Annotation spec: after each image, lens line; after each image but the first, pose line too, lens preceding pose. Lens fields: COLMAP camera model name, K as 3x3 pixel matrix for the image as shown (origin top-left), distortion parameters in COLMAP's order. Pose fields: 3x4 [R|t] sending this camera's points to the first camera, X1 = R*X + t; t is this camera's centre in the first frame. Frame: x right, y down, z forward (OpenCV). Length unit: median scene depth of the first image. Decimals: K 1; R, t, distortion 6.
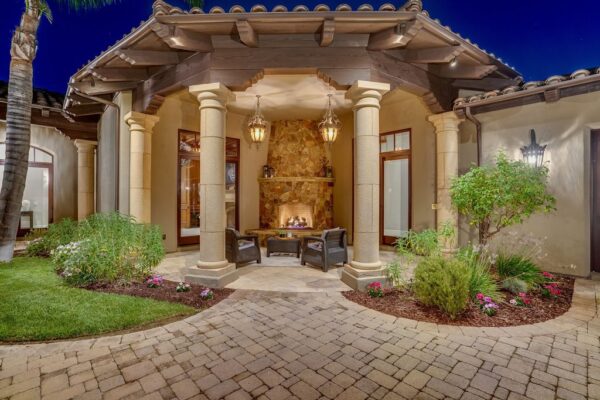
lens RADIAL K [[278.2, 0, 300.0], [0, 278.2, 200.0], [0, 0, 1]] dist [-0.015077, 0.000001]
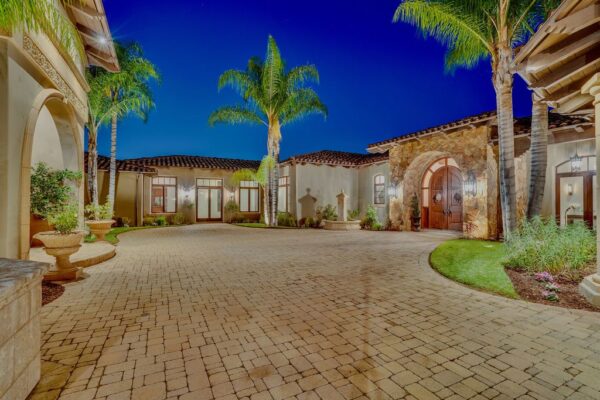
lens RADIAL K [[278.2, 0, 300.0], [0, 278.2, 200.0], [0, 0, 1]] dist [-0.015077, 0.000001]
pose [[-0.290438, -0.024251, -0.956587, 0.571453], [-0.001672, 0.999690, -0.024836, 0.005846], [0.956892, -0.005614, -0.290388, 0.253250]]
